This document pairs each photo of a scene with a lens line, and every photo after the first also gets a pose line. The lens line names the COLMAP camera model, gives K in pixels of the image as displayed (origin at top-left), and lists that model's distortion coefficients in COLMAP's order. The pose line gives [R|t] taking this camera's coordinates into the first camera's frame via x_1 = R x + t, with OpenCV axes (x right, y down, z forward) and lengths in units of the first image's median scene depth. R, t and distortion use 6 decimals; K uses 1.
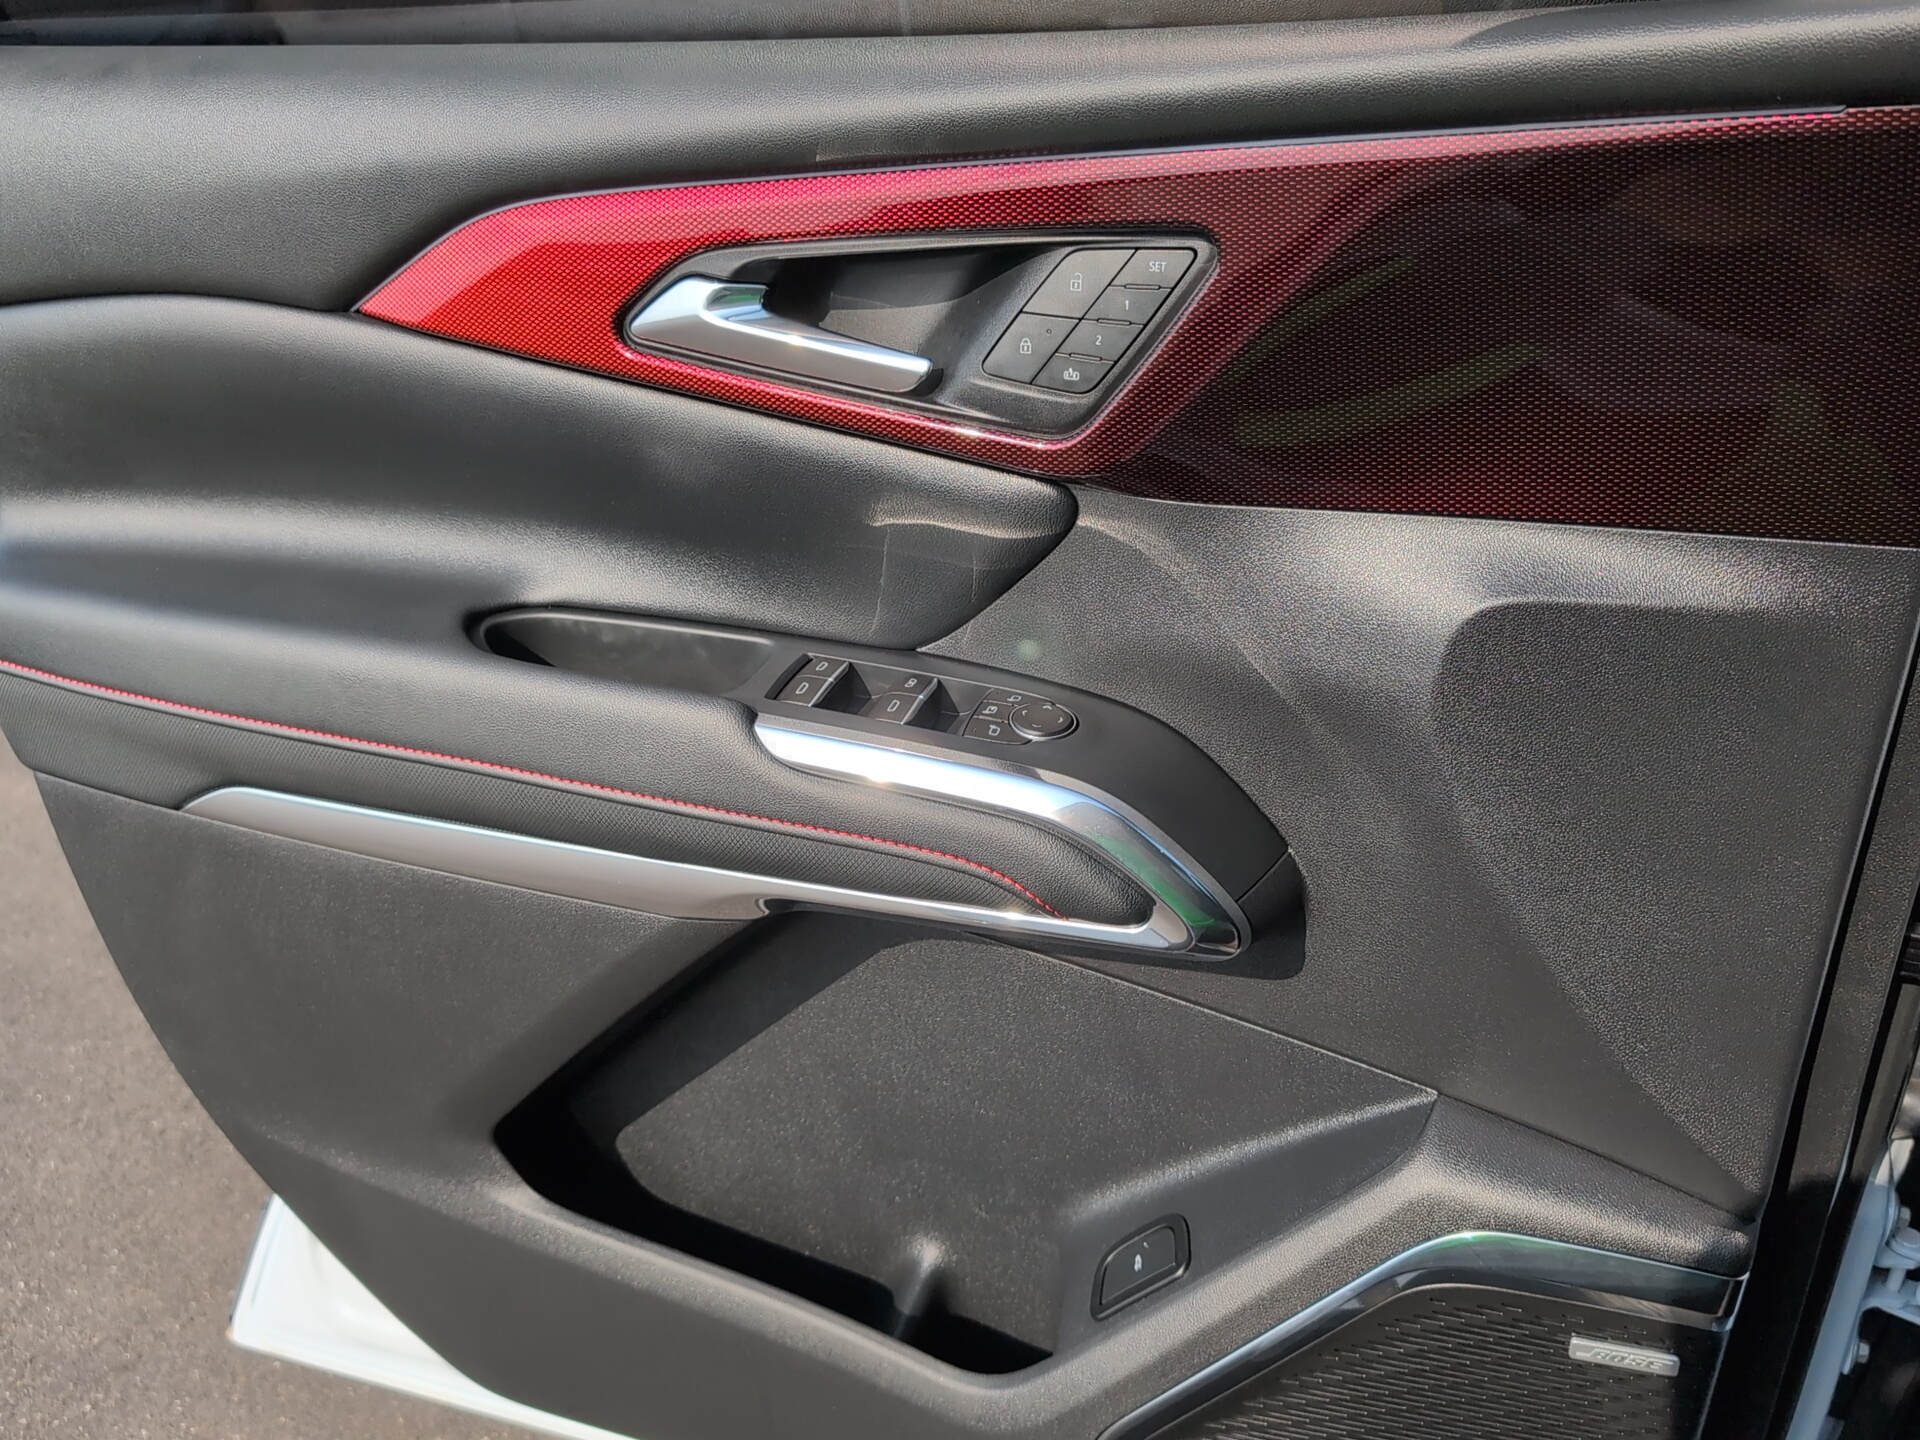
lens RADIAL K [[1608.1, 0, 960.0], [0, 1608.1, 720.0], [0, 0, 1]] dist [0.145259, -0.572798]
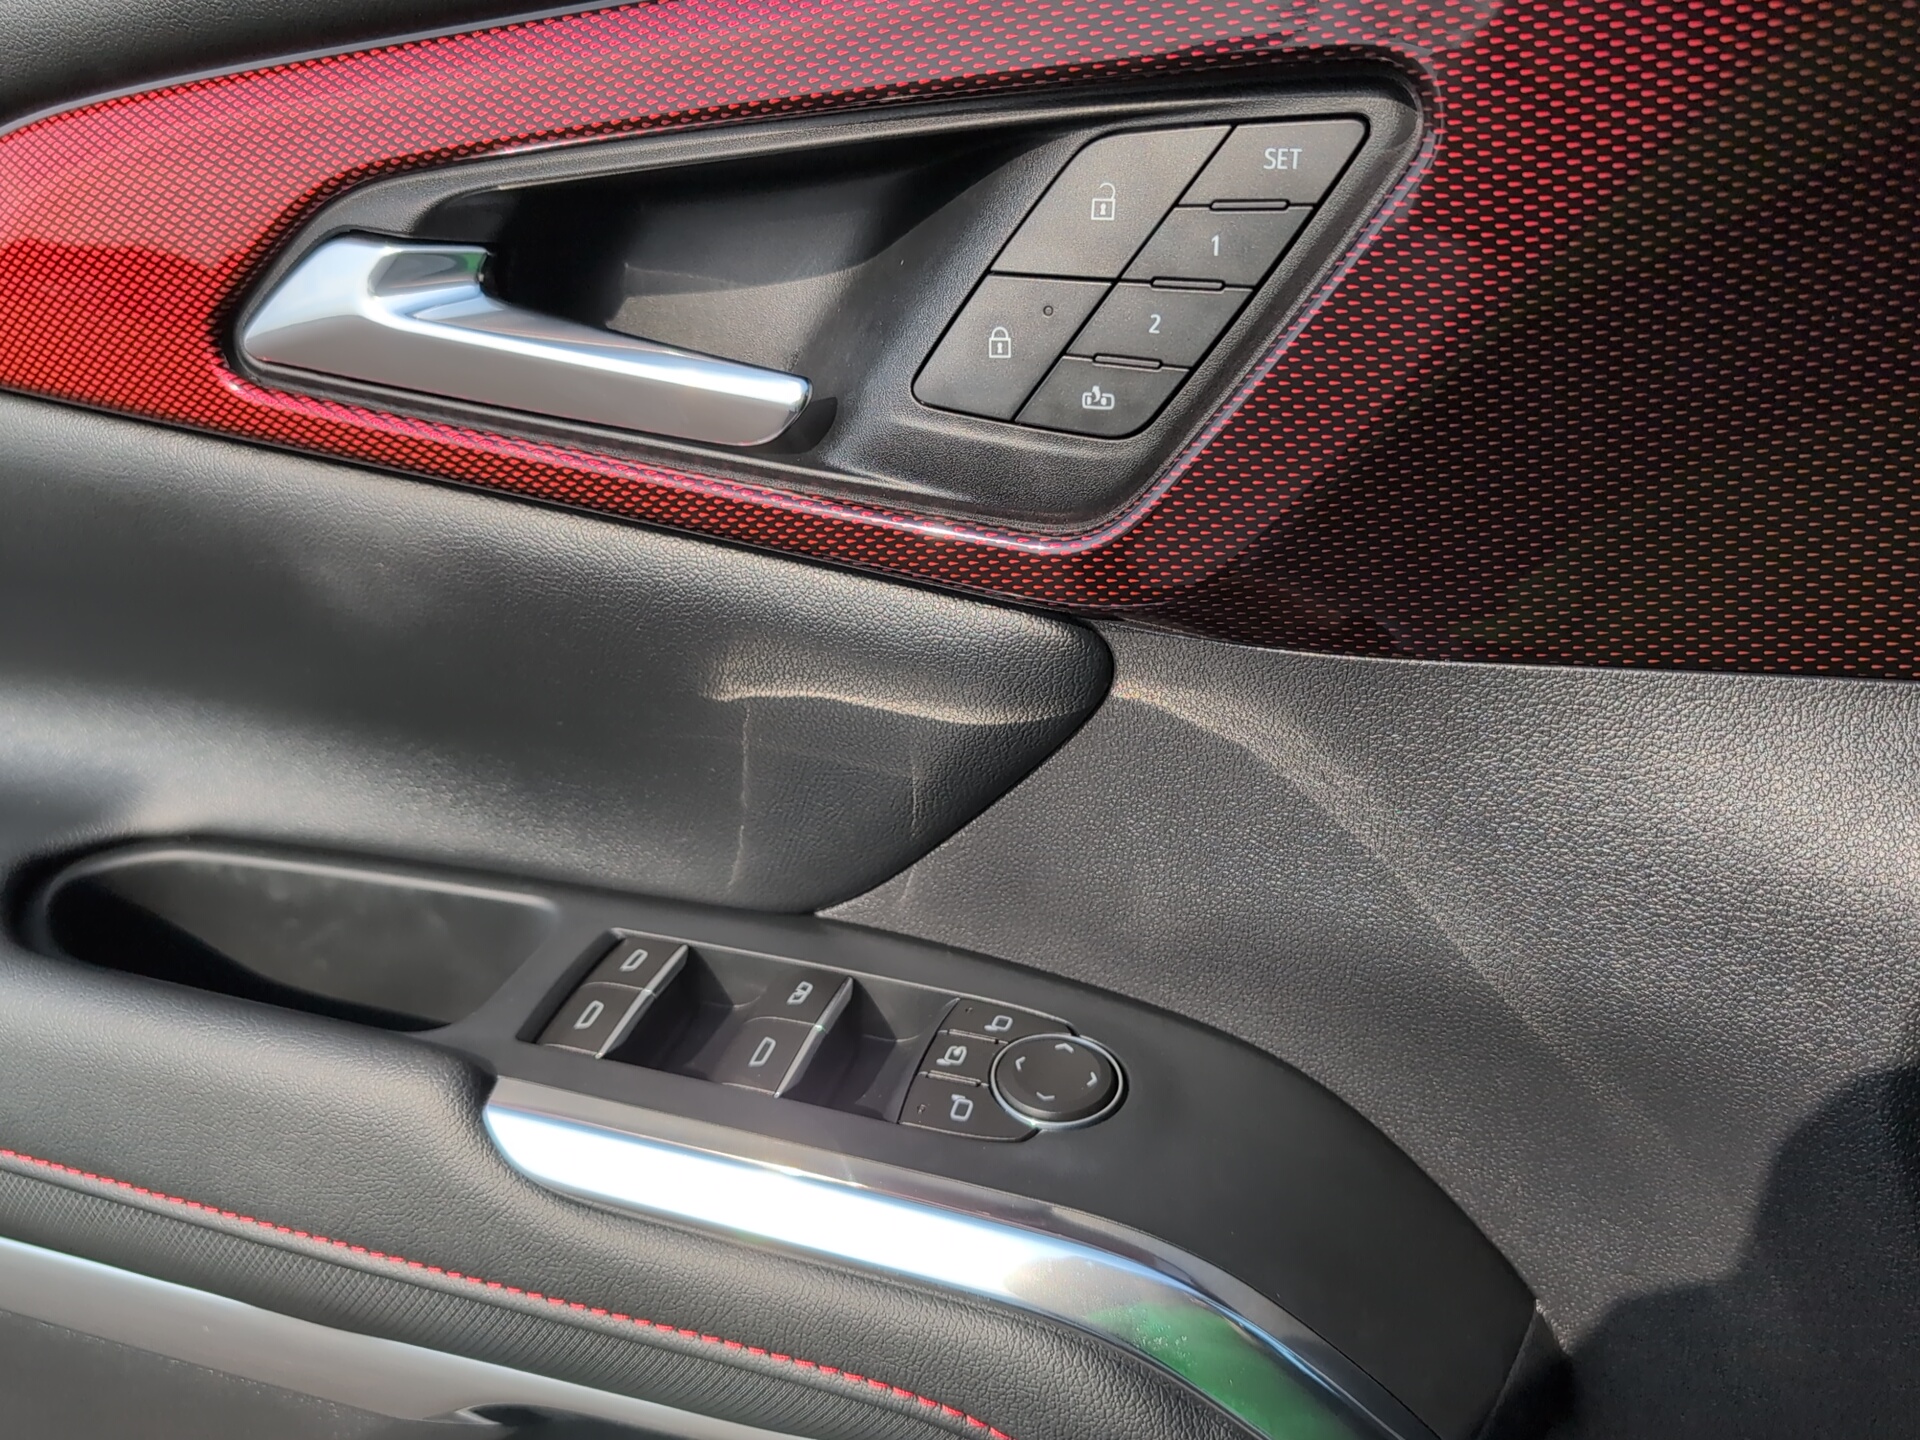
lens RADIAL K [[1618.2, 0, 960.0], [0, 1618.2, 720.0], [0, 0, 1]] dist [-0.006749, -0.035074]
pose [[0.999466, -0.029364, 0.014322, 0.017535], [0.029912, 0.998763, -0.039714, -0.094981], [-0.013138, 0.040121, 0.999108, 0.495241]]
